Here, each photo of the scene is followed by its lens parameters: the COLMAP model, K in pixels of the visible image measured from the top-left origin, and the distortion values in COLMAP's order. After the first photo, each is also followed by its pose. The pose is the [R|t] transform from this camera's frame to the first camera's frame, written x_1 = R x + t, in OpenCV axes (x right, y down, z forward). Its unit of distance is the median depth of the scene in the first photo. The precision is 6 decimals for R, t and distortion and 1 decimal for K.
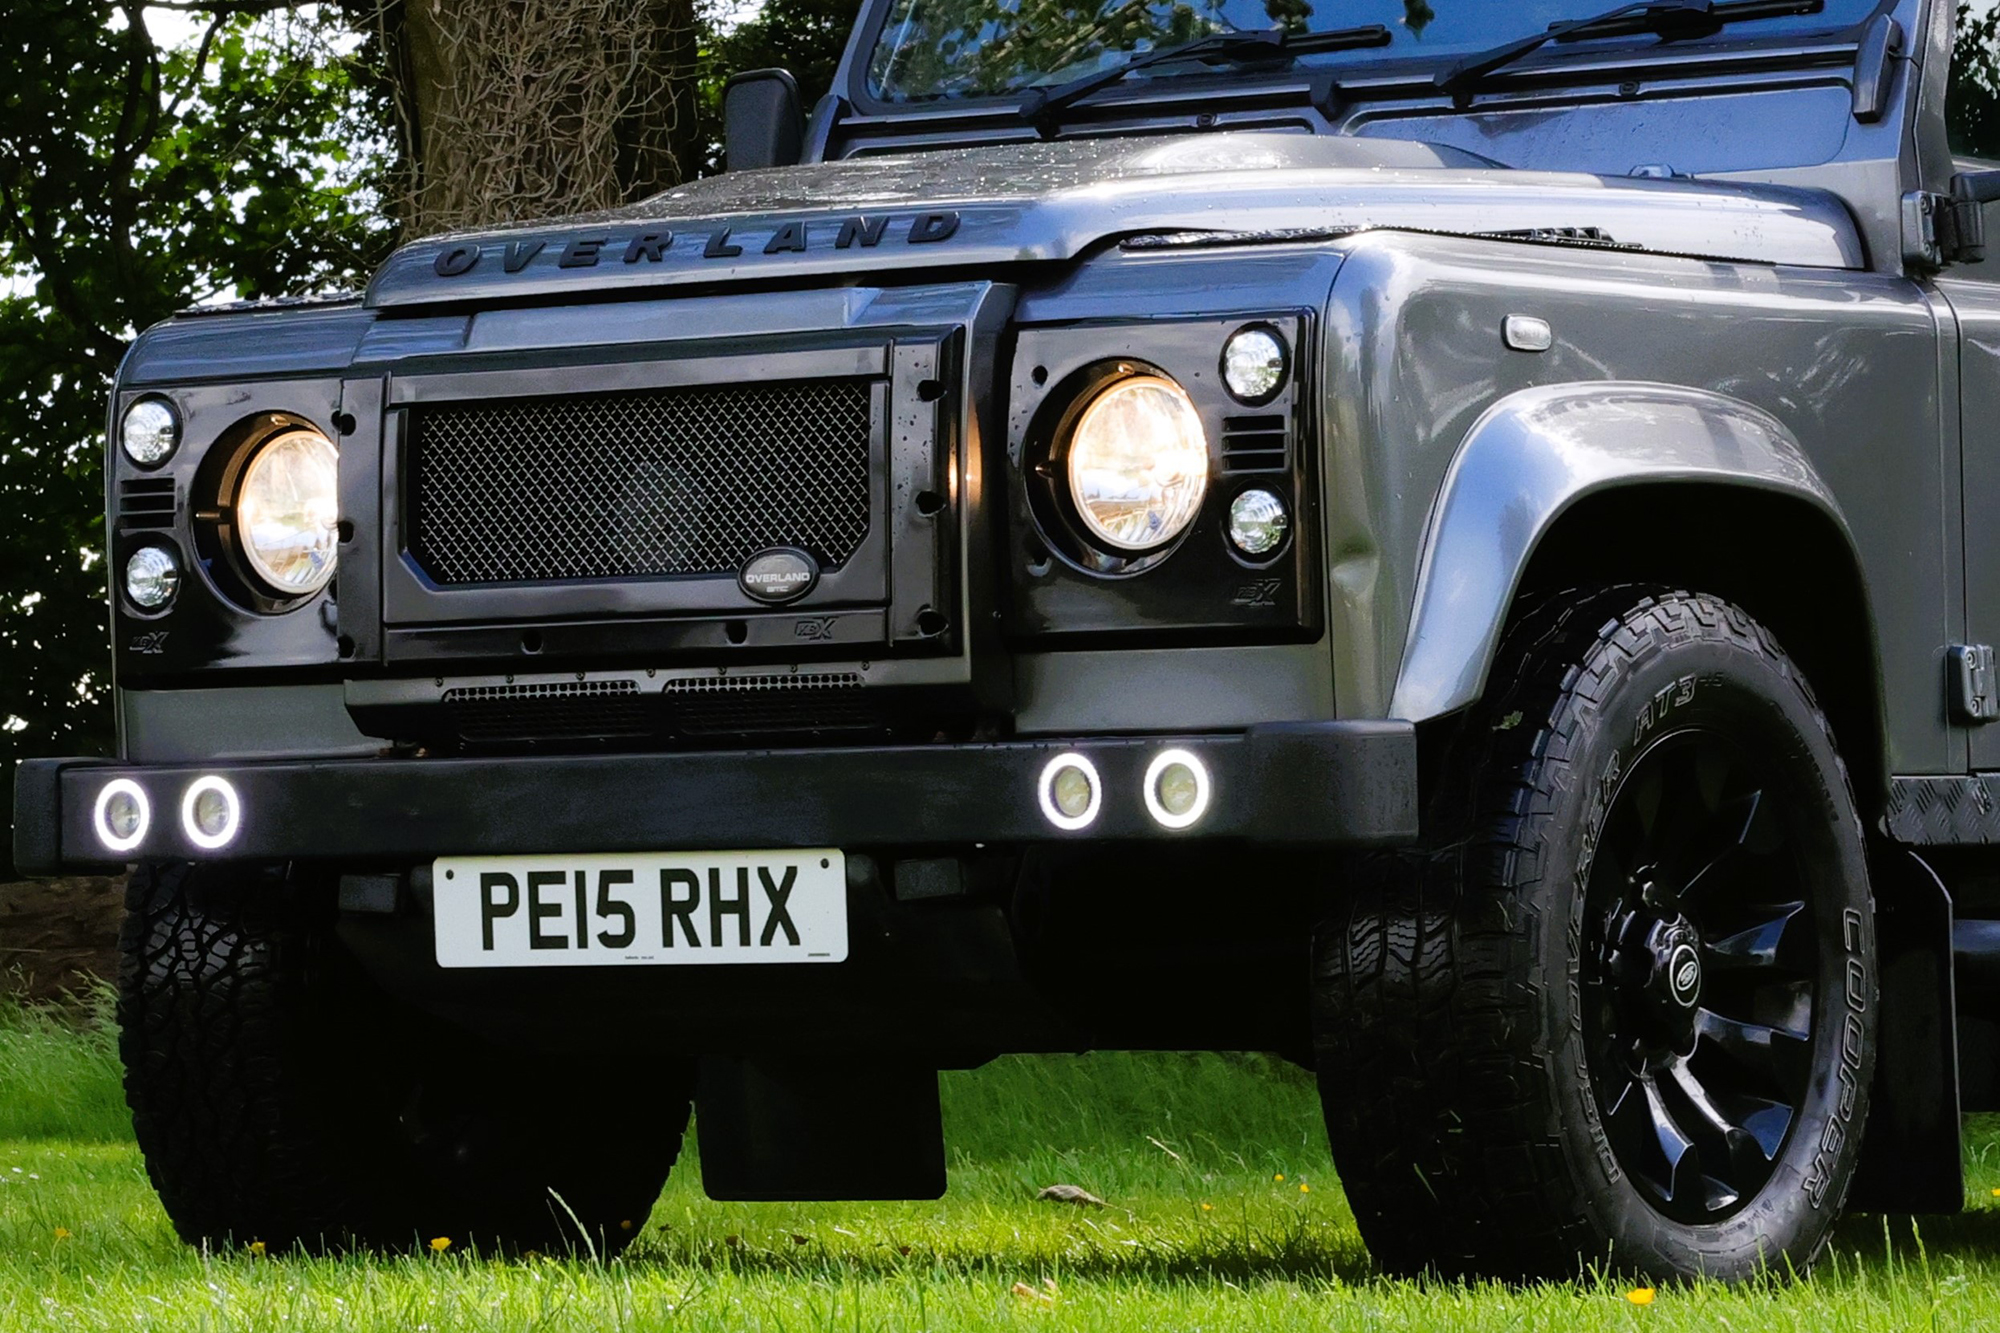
lens RADIAL K [[8155.6, 0, 1197.0], [0, 8155.6, 438.4], [0, 0, 1]] dist [0.195025, 0.000000]
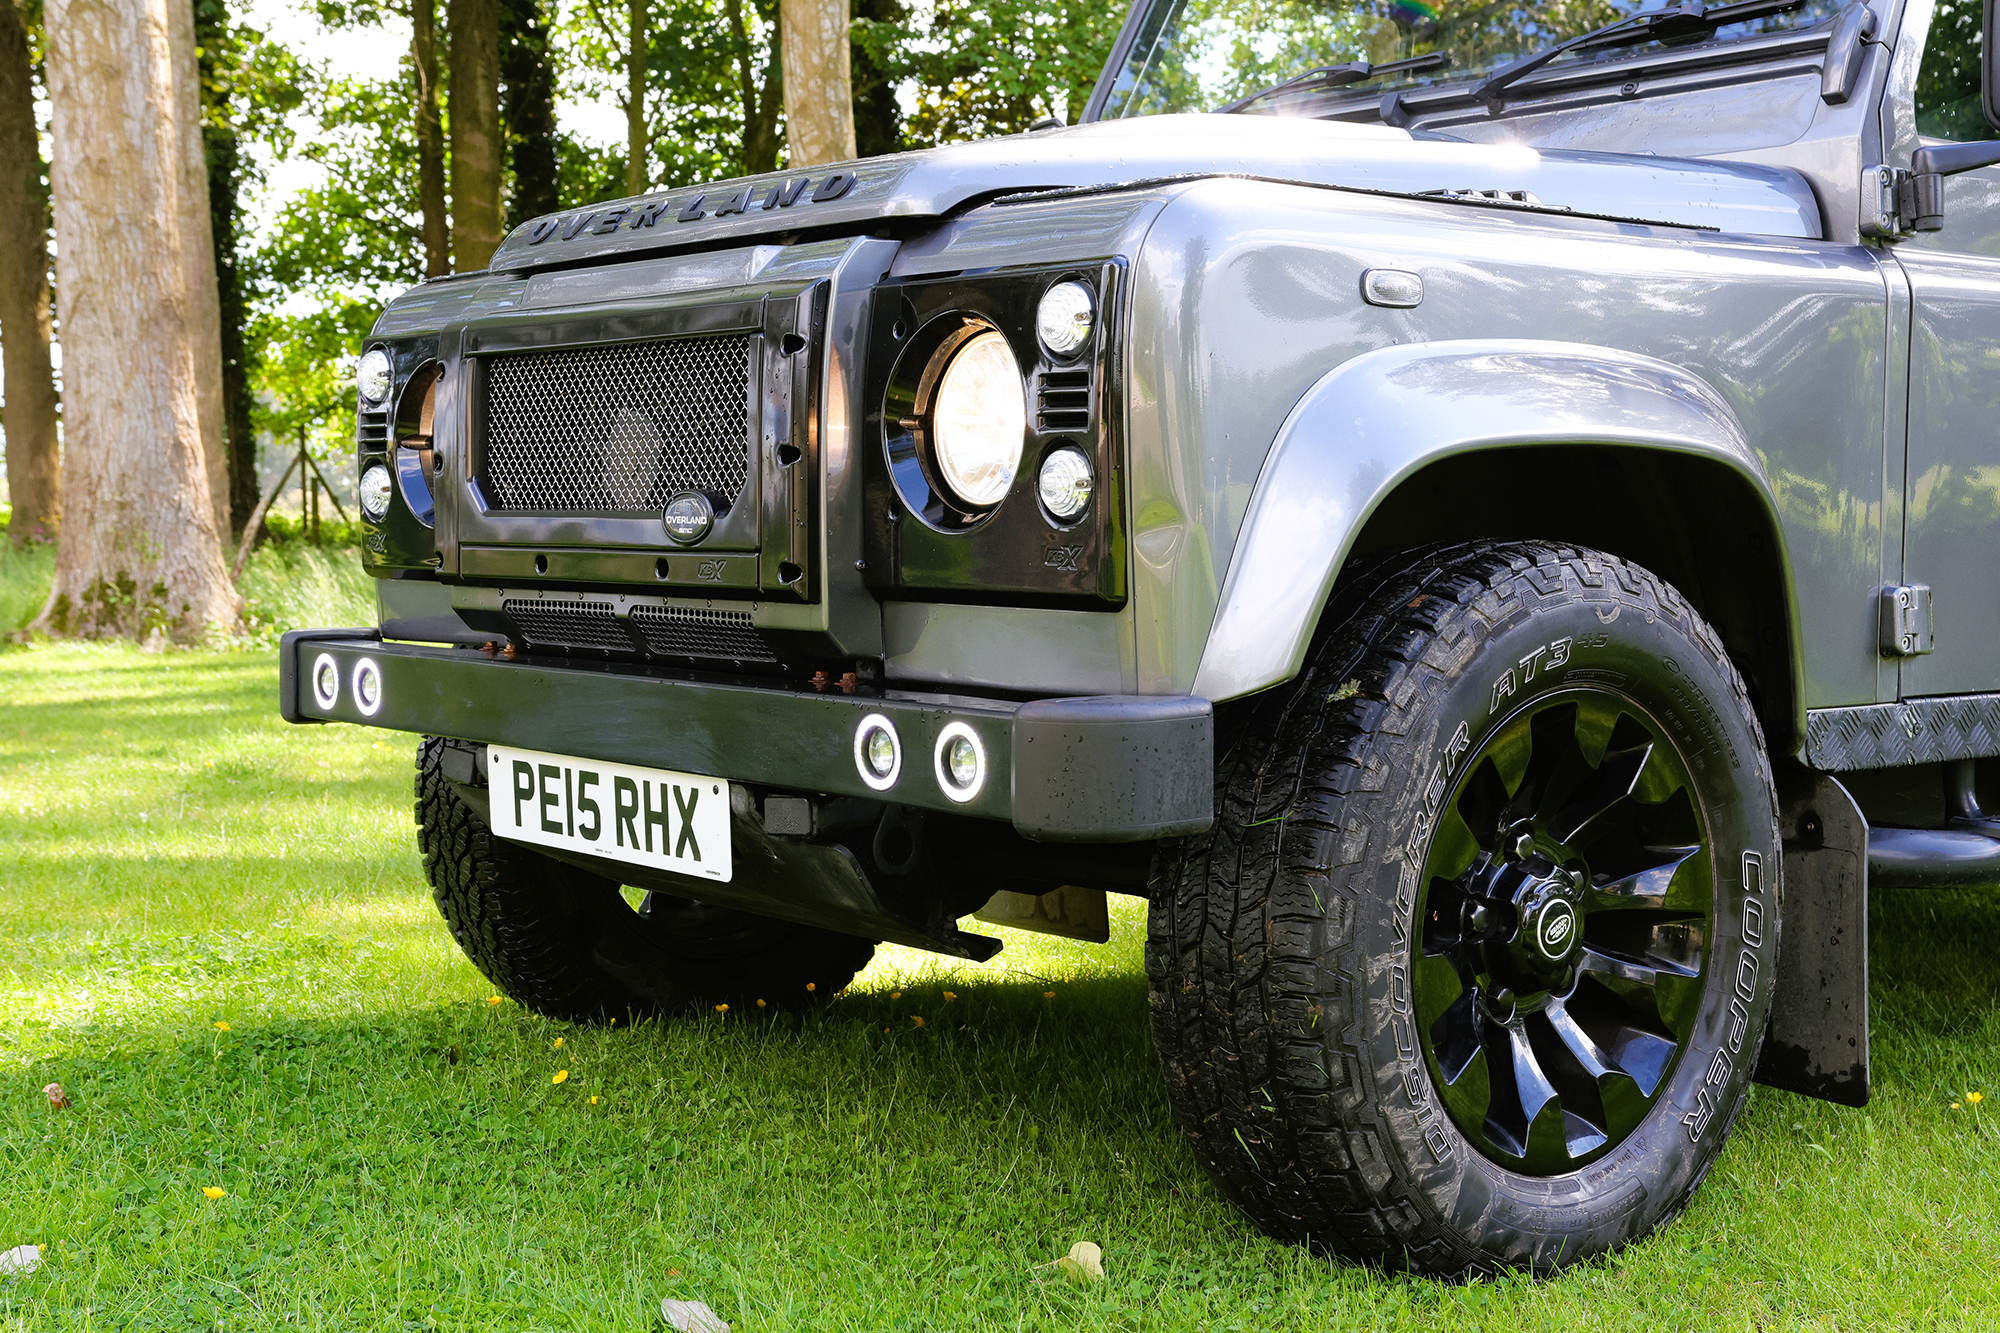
lens RADIAL K [[2582.3, 0, 993.7], [0, 2582.3, 675.2], [0, 0, 1]] dist [0.070001, 0.000000]
pose [[0.956616, 0.043093, -0.288146, 0.084724], [-0.009139, 0.992953, 0.118157, -0.003160], [0.291207, -0.110398, 0.950269, 0.678330]]
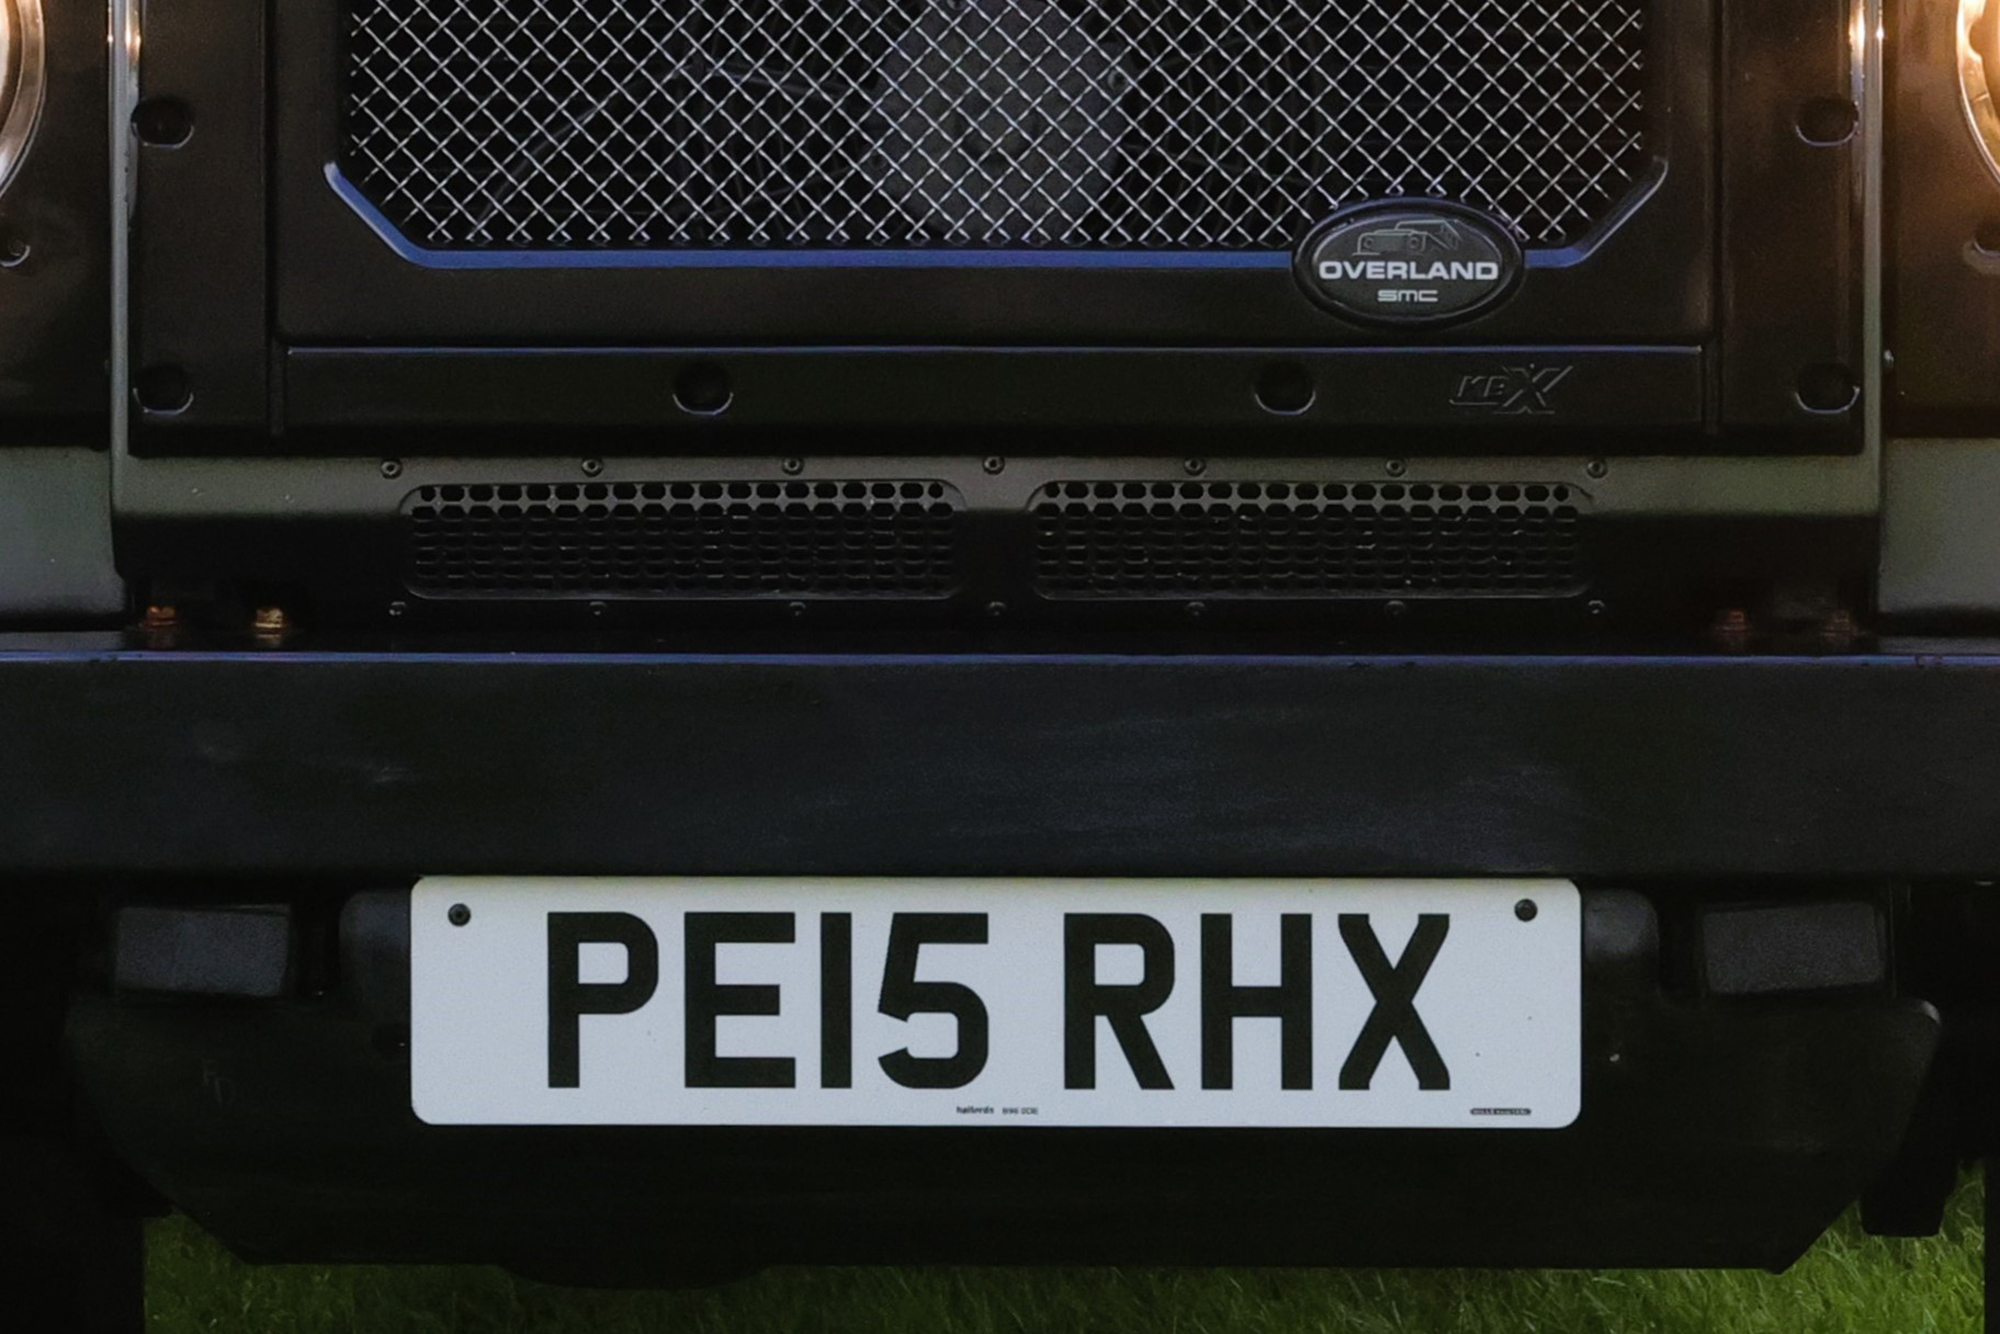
lens RADIAL K [[2993.7, 0, 1002.7], [0, 2993.7, 517.8], [0, 0, 1]] dist [0.069378, 0.000000]
pose [[0.834292, 0.007892, 0.551267, -0.157661], [-0.046793, 0.997303, 0.056539, 0.022261], [-0.549334, -0.072965, 0.832411, 0.865104]]
